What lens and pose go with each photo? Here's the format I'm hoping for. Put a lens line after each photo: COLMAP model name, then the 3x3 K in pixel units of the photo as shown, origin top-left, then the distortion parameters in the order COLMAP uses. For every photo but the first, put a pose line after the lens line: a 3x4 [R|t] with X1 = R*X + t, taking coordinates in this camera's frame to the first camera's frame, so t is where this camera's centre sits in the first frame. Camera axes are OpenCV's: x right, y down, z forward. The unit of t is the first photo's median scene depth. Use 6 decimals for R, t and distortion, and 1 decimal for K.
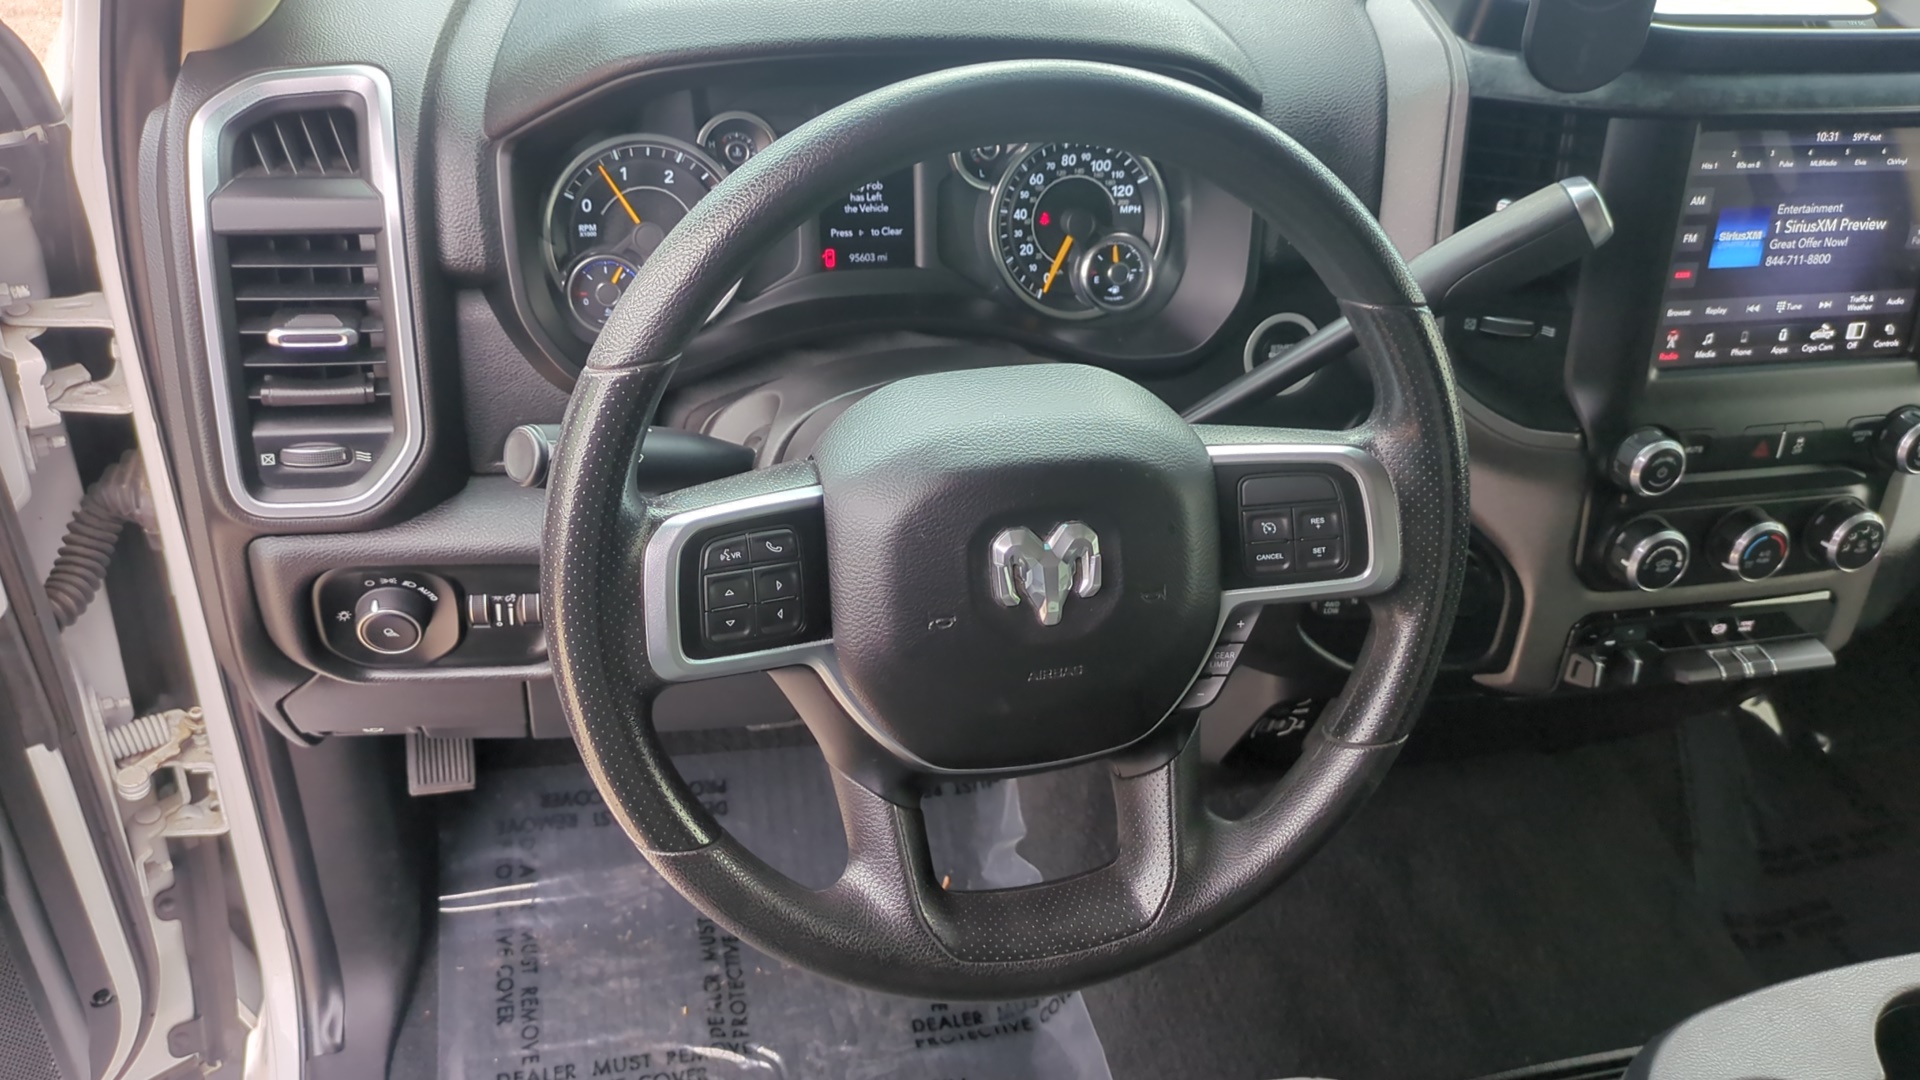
lens RADIAL K [[1658.8, 0, 963.4], [0, 1658.8, 540.3], [0, 0, 1]] dist [0.056130, -0.068373]
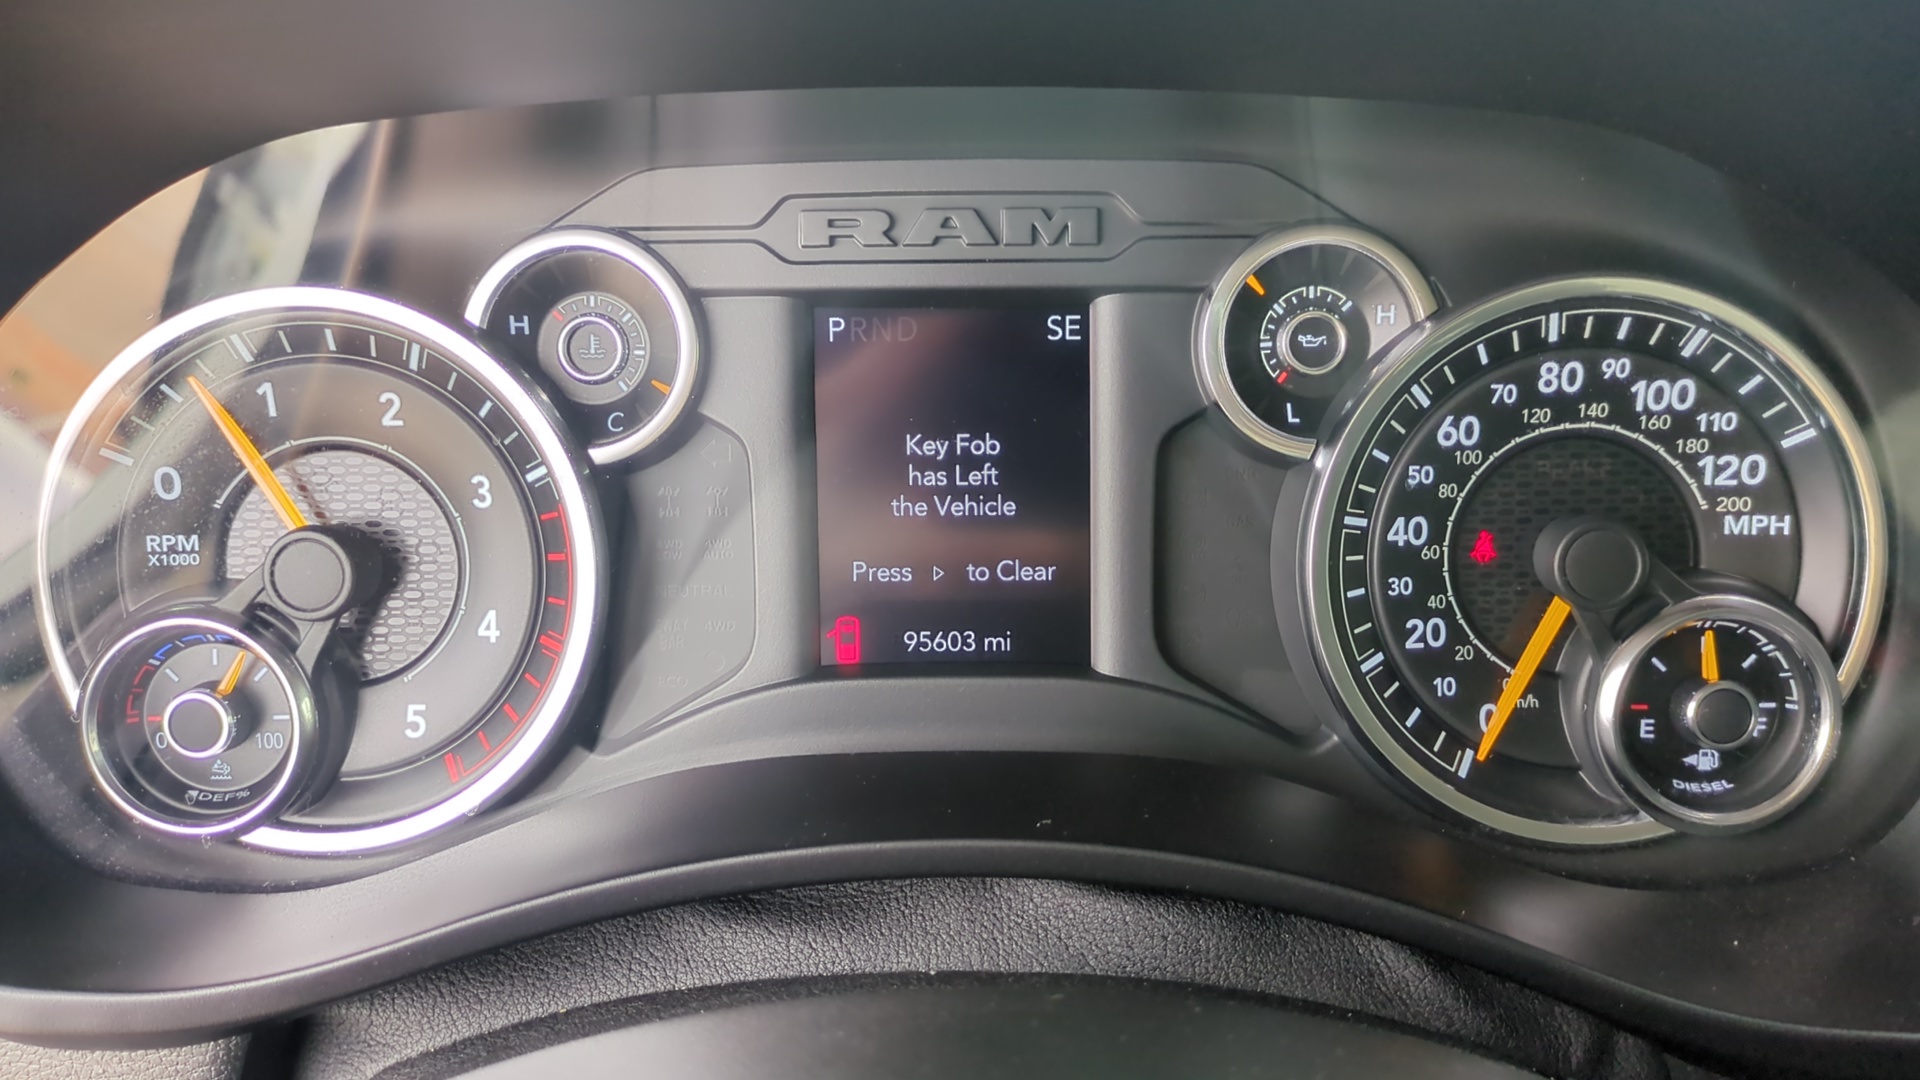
lens RADIAL K [[1643.6, 0, 960.0], [0, 1643.6, 540.0], [0, 0, 1]] dist [0.025562, -0.001801]
pose [[0.959029, 0.021471, -0.282492, 0.041904], [-0.075153, 0.980682, -0.180596, -0.127293], [0.273157, 0.194427, 0.942116, 0.661134]]
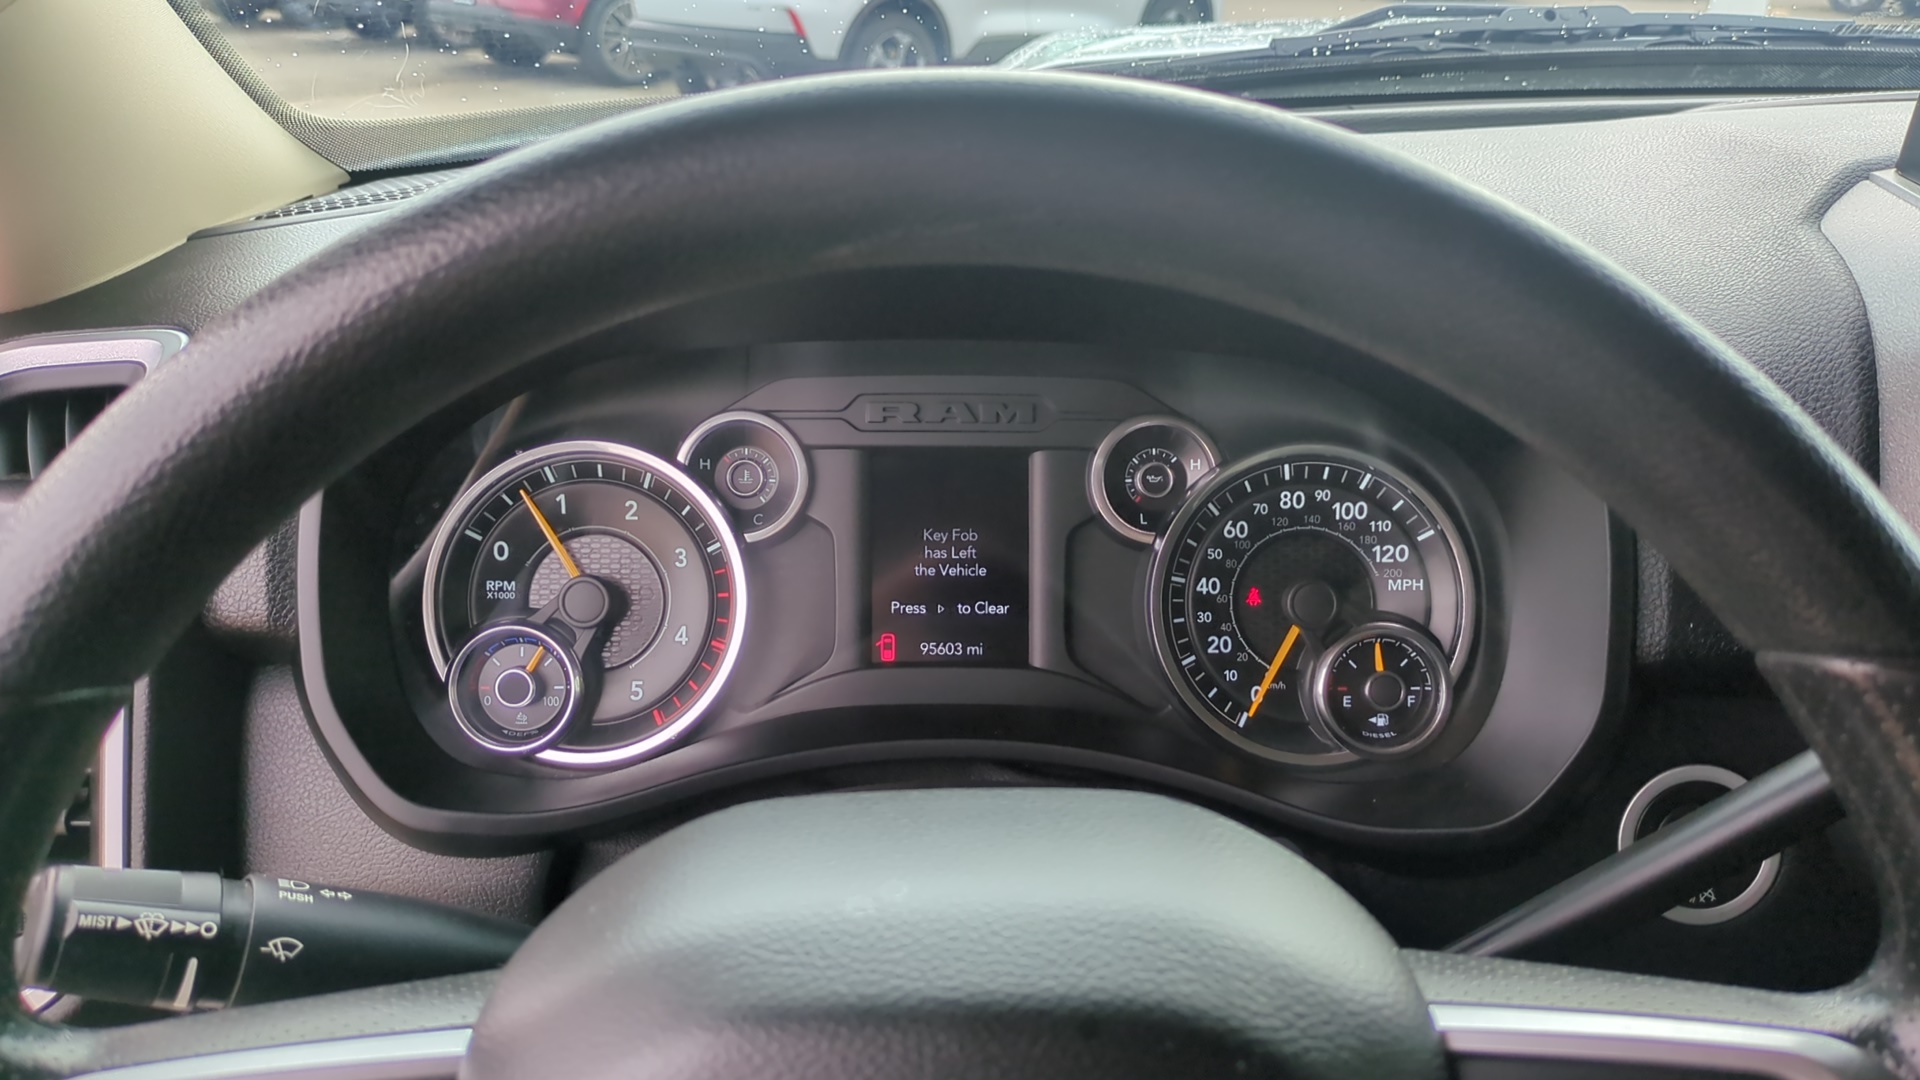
lens RADIAL K [[1655.1, 0, 970.3], [0, 1655.1, 545.0], [0, 0, 1]] dist [0.077940, -0.096456]
pose [[0.962987, -0.001075, -0.269544, 0.113398], [-0.082553, 0.950762, -0.298726, -0.024678], [0.256593, 0.309921, 0.915483, 0.428497]]
